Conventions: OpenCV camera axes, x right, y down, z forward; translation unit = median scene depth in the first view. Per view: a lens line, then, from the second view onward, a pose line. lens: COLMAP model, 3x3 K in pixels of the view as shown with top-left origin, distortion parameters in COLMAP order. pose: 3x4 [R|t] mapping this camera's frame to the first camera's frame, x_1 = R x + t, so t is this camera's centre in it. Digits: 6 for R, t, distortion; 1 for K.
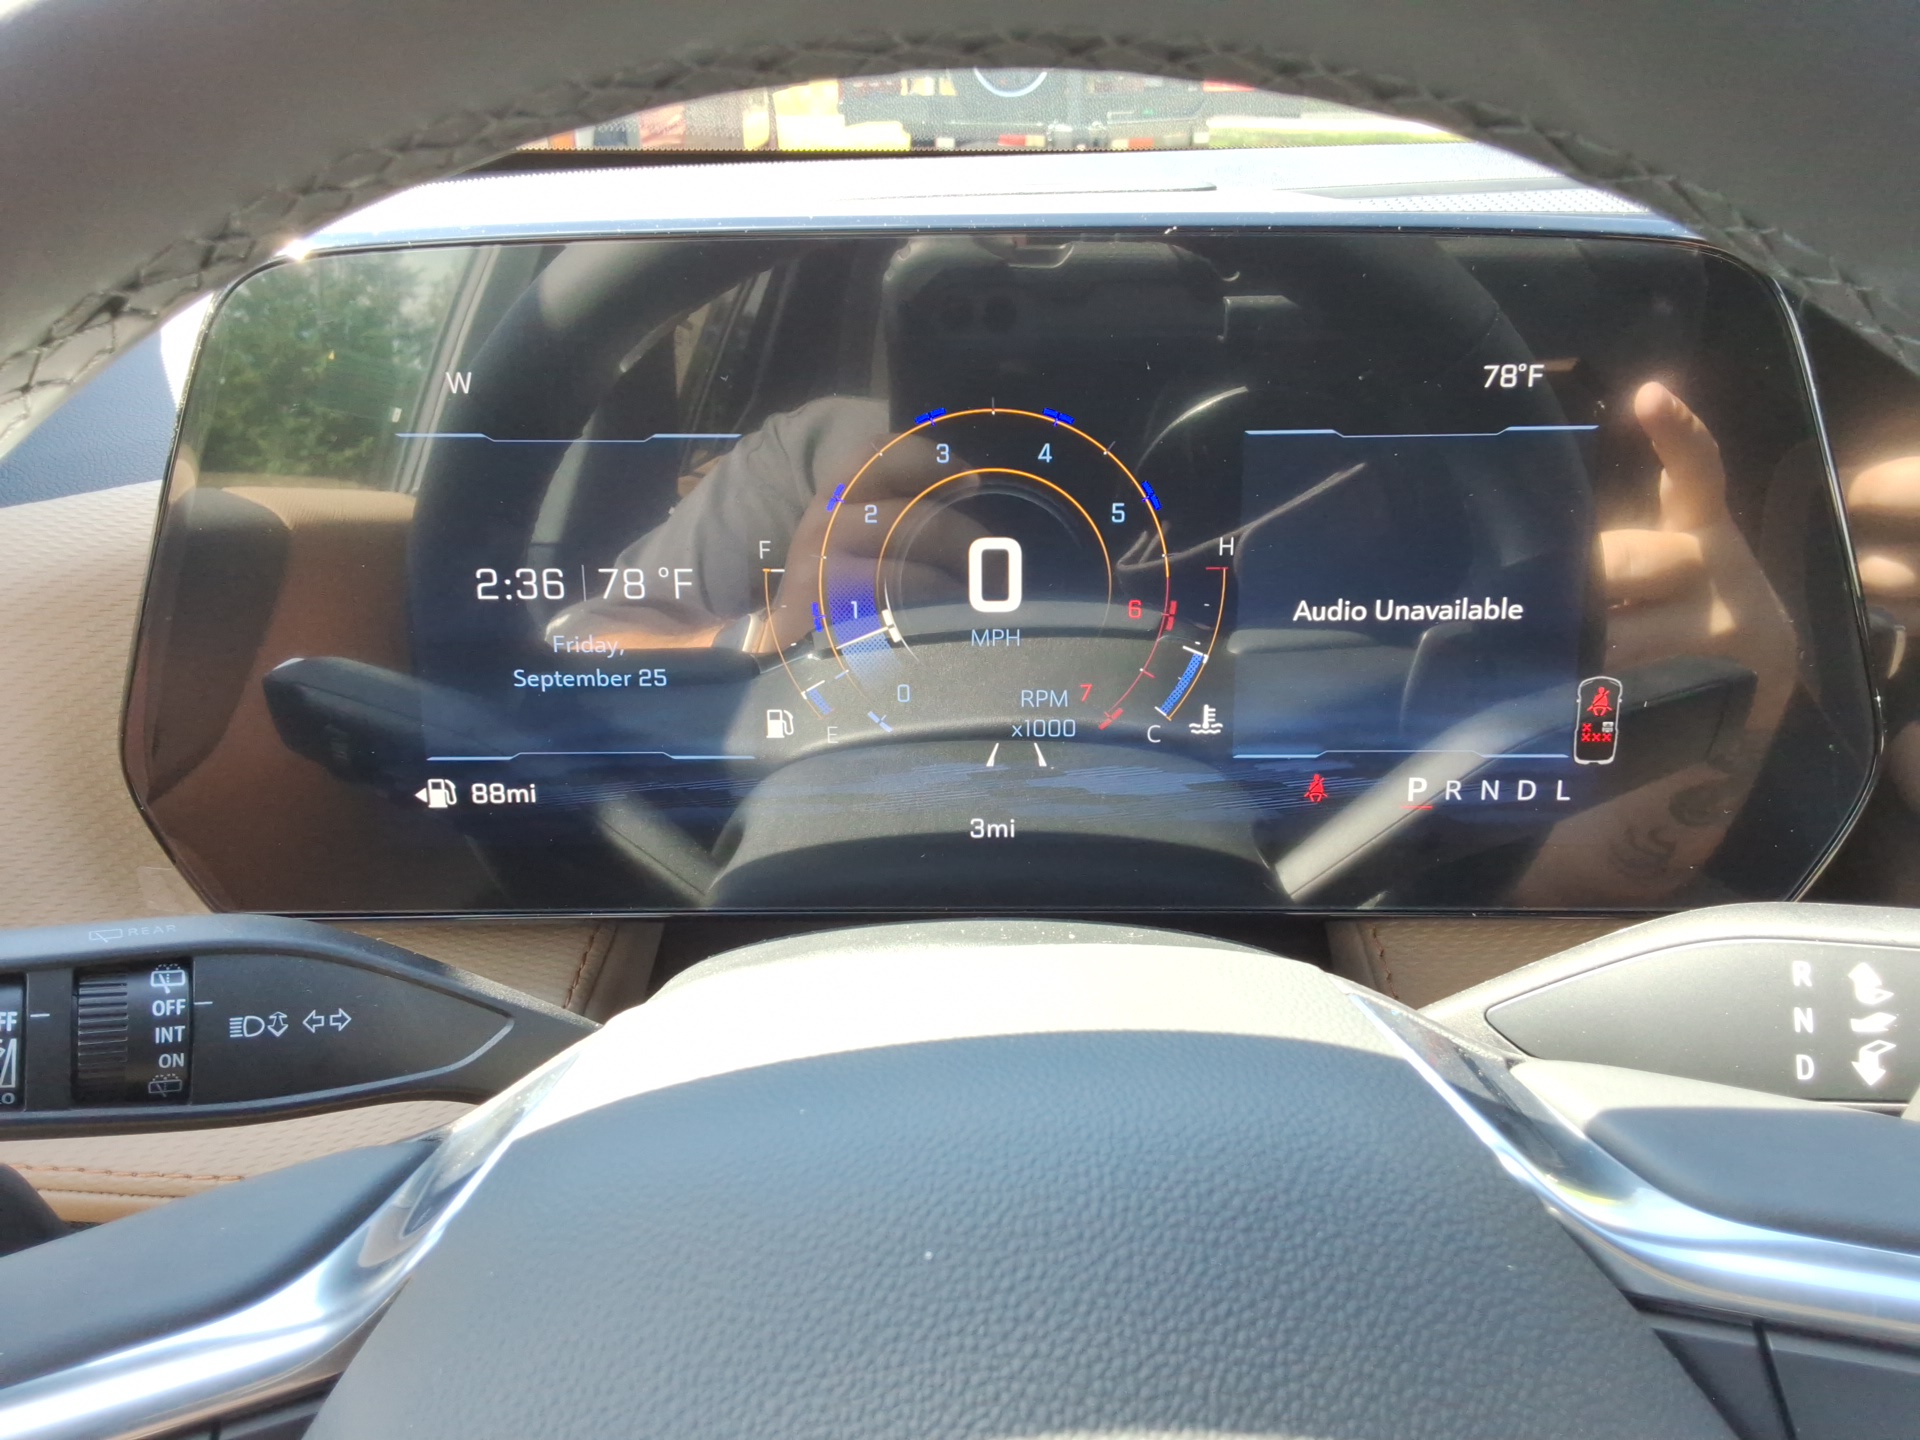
lens RADIAL K [[1549.0, 0, 979.8], [0, 1549.0, 706.8], [0, 0, 1]] dist [0.119767, -0.195789]
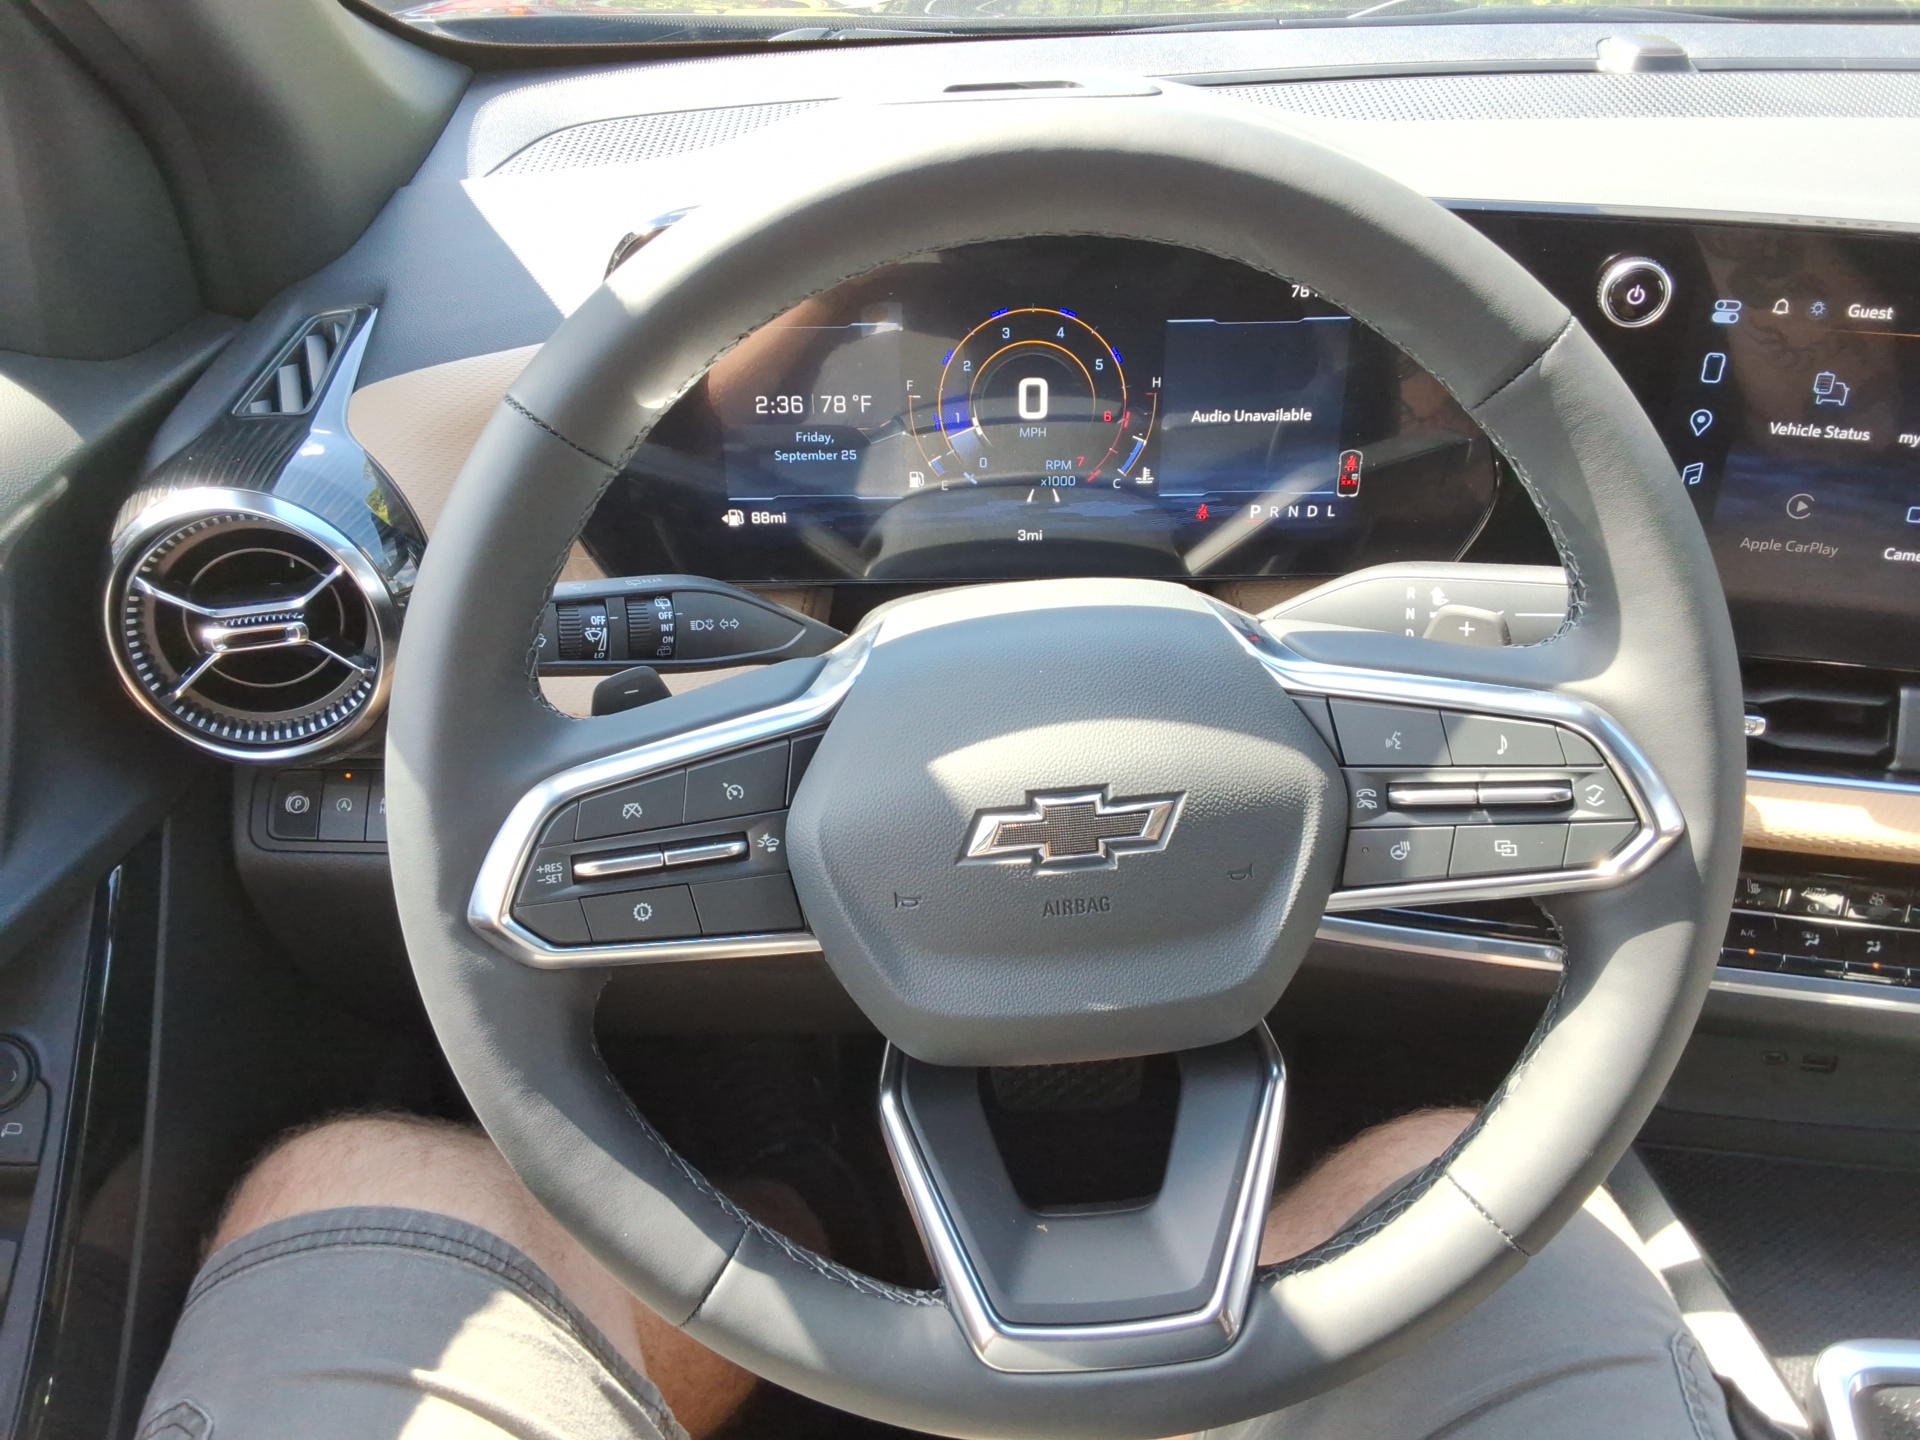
lens RADIAL K [[1549.0, 0, 979.8], [0, 1549.0, 706.8], [0, 0, 1]] dist [0.119767, -0.195789]
pose [[0.999536, -0.011740, 0.028096, -0.112525], [0.006786, 0.985368, 0.170306, -0.038659], [-0.029684, -0.170037, 0.984991, -0.915287]]
